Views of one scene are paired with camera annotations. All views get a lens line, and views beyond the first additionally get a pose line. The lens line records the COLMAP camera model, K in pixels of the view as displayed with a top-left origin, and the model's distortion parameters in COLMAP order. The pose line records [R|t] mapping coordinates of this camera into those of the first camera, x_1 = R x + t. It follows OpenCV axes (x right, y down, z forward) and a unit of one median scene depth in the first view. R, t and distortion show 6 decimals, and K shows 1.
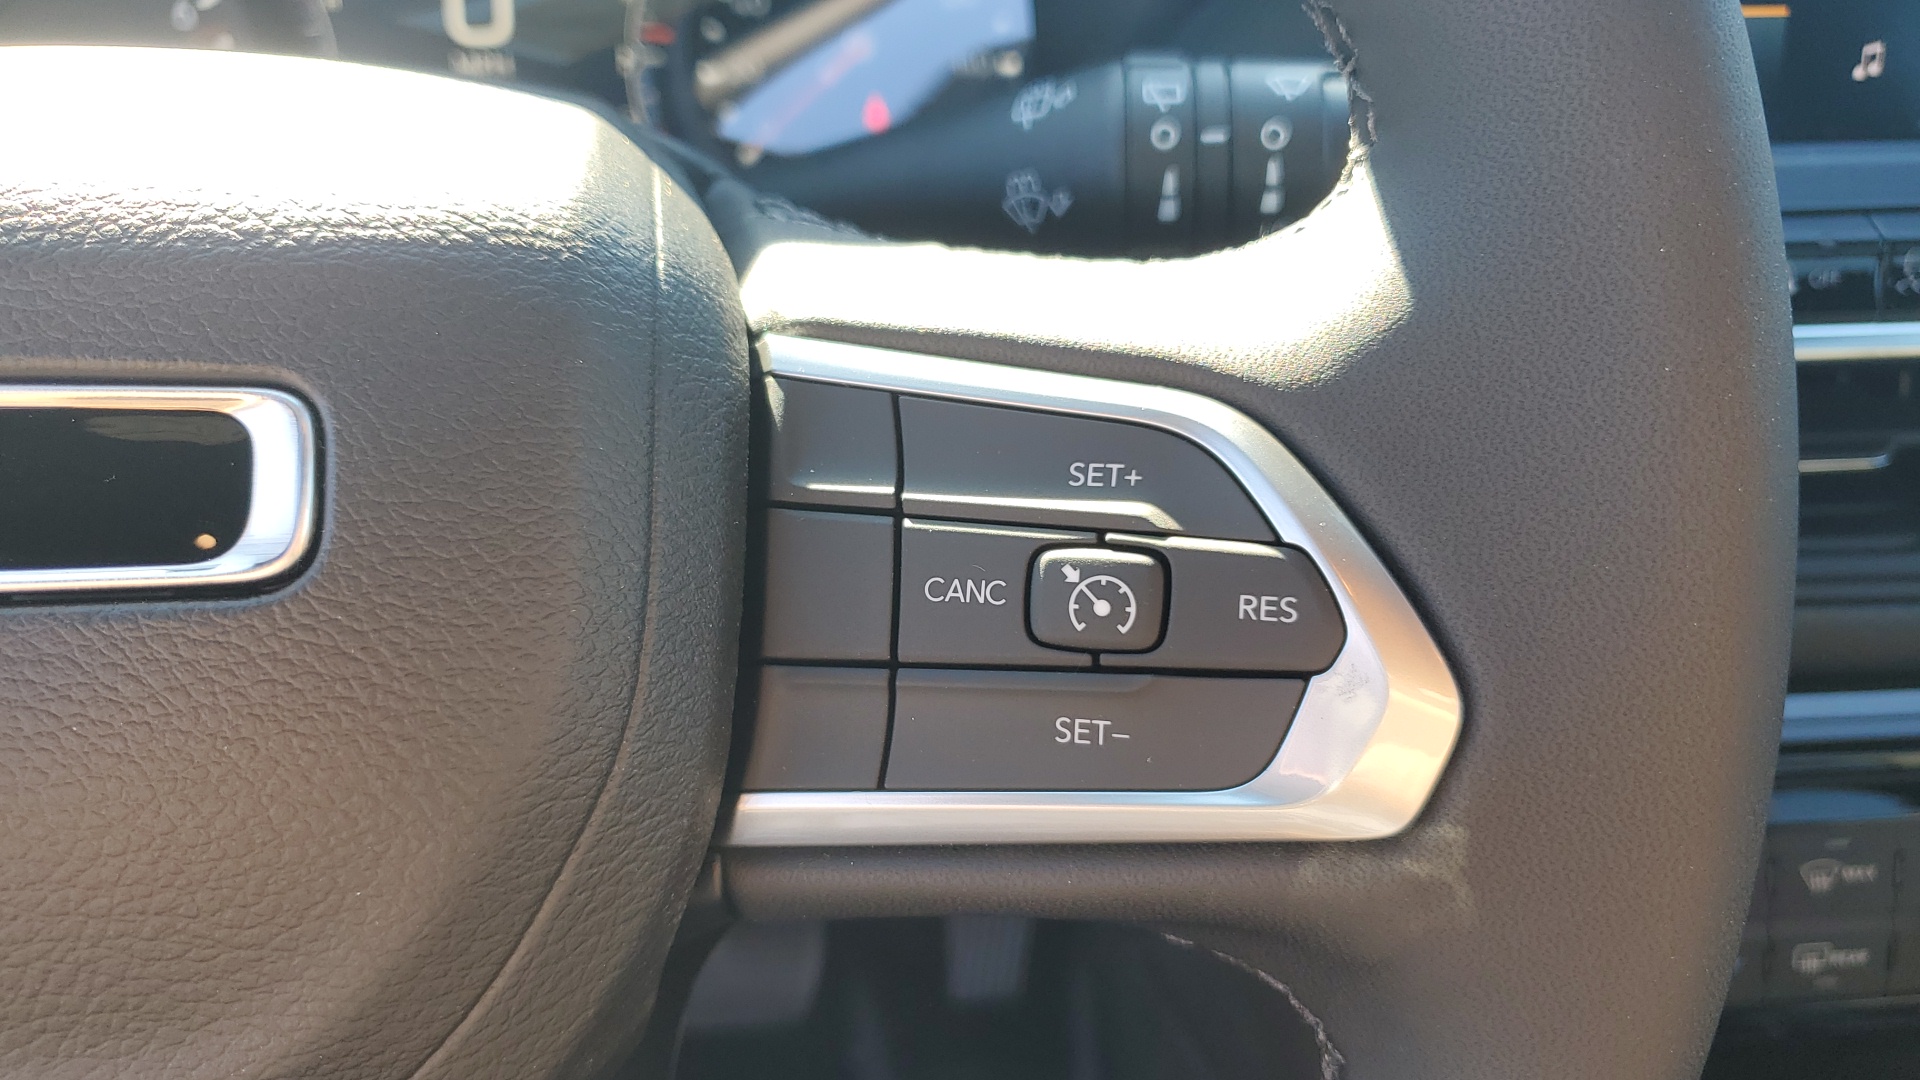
lens RADIAL K [[1478.6, 0, 966.3], [0, 1478.6, 618.3], [0, 0, 1]] dist [-0.002708, -0.003625]
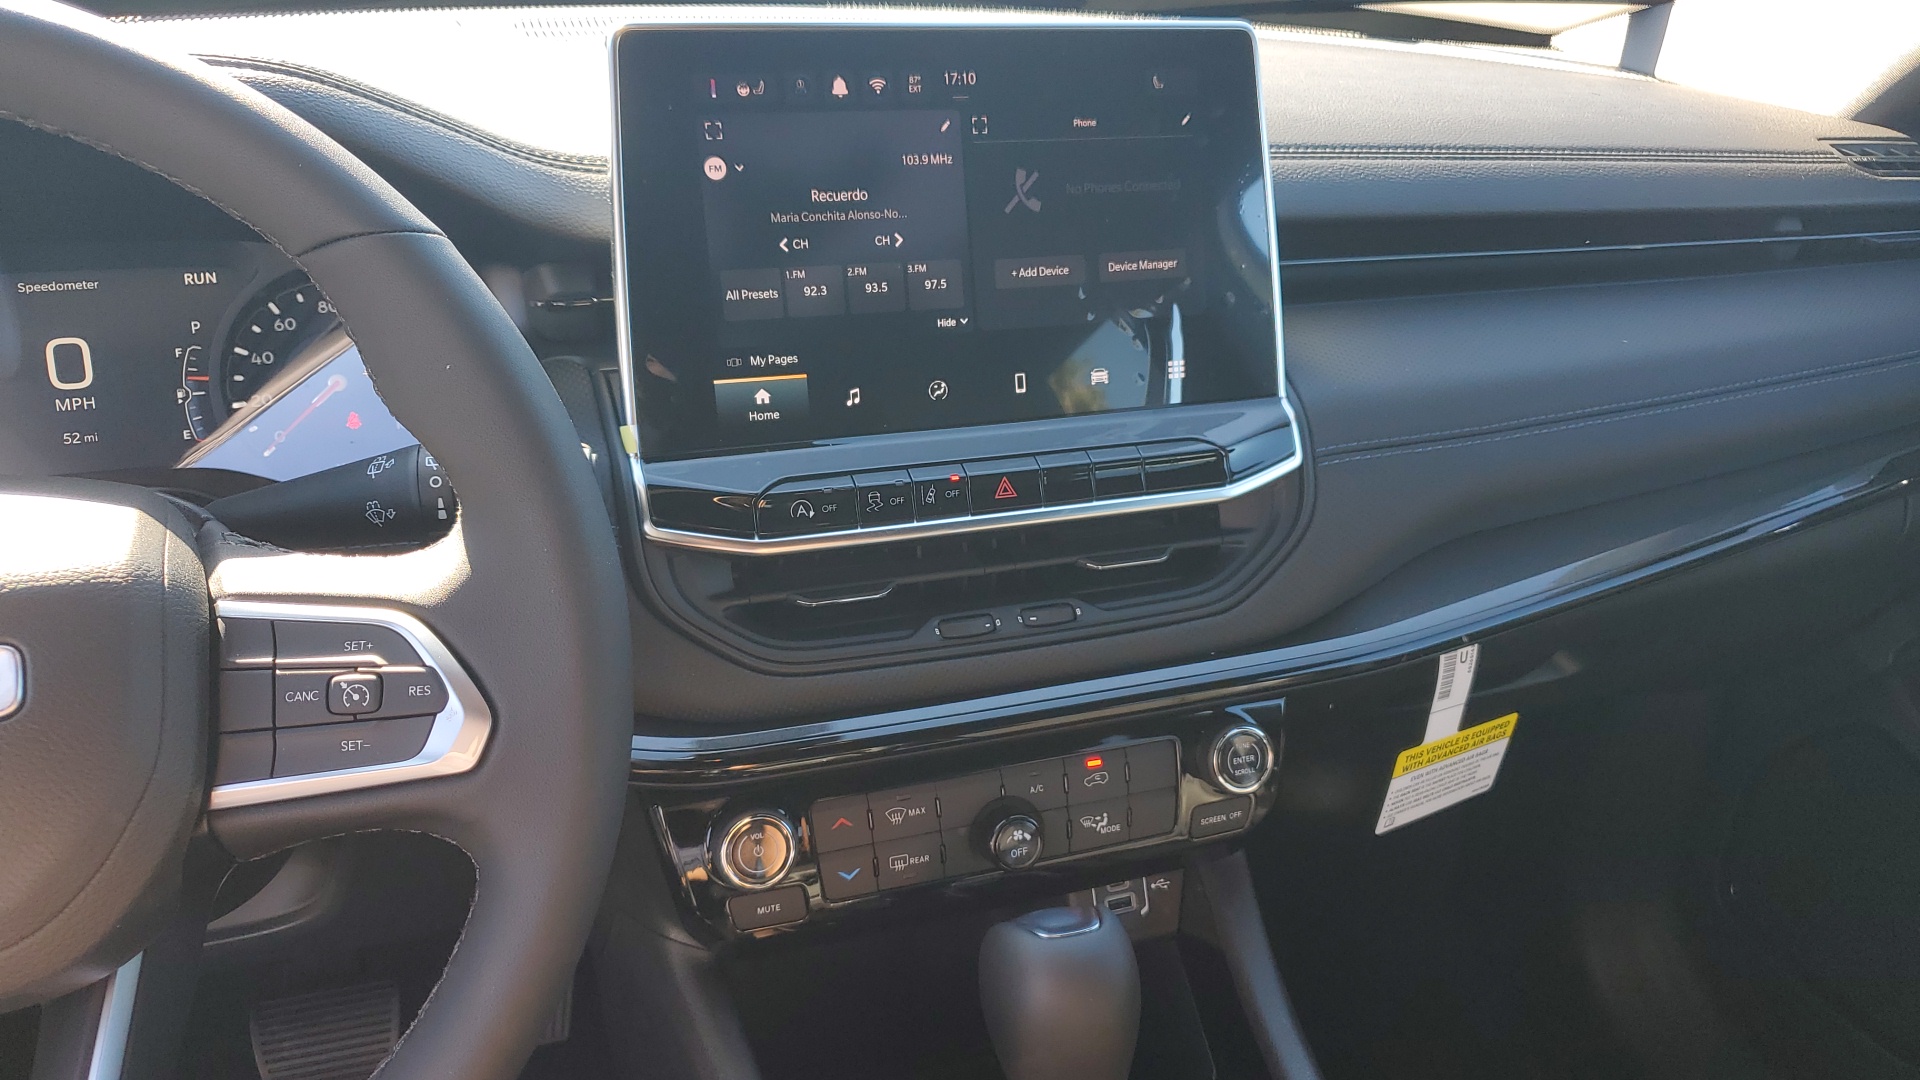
lens RADIAL K [[1469.8, 0, 958.3], [0, 1469.8, 569.4], [0, 0, 1]] dist [0.080298, -0.161609]
pose [[0.971931, -0.080647, 0.221013, 0.540717], [0.108125, 0.987442, -0.115179, 0.179284], [-0.208948, 0.135843, 0.968446, -1.711913]]
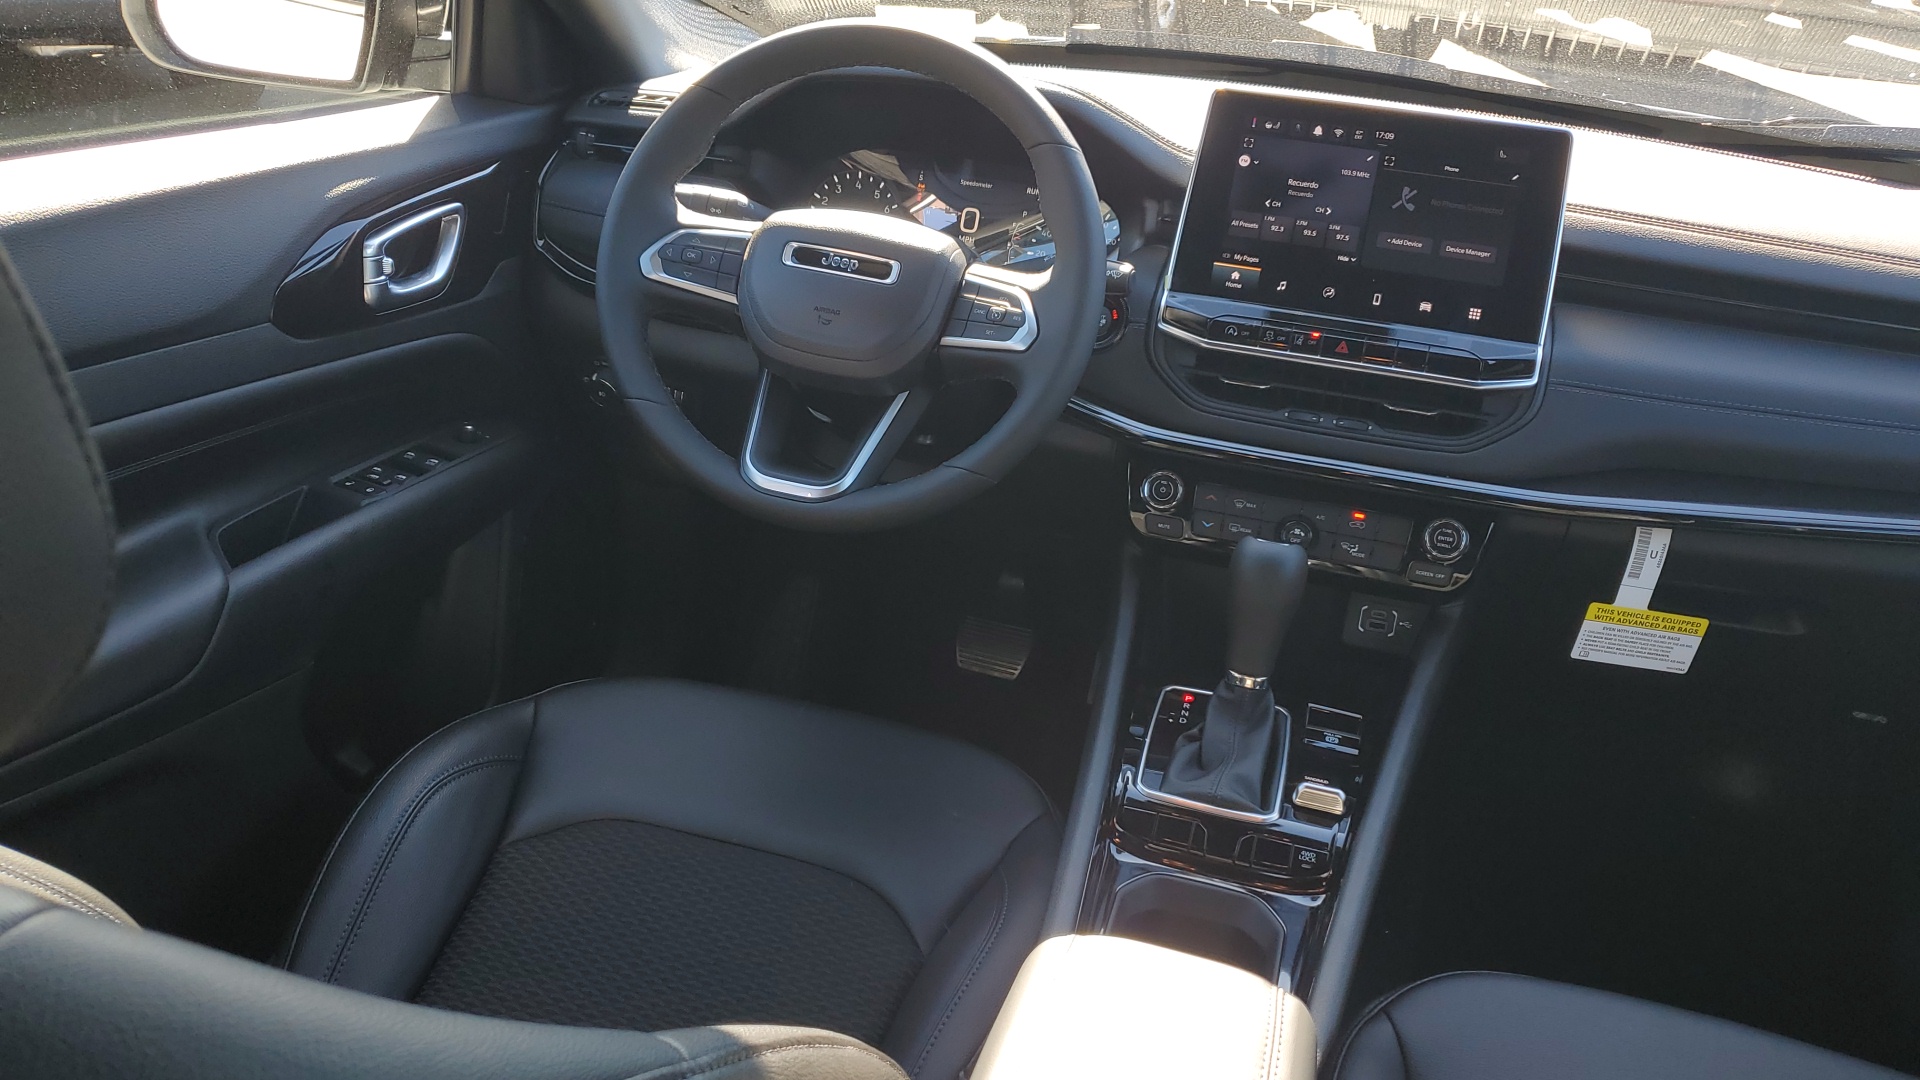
lens RADIAL K [[1449.6, 0, 983.2], [0, 1449.6, 568.7], [0, 0, 1]] dist [0.156881, -0.548408]
pose [[0.925231, 0.218374, -0.310260, 2.295011], [-0.270904, 0.952769, -0.137266, 1.976300], [0.265630, 0.211053, 0.940690, -4.923607]]
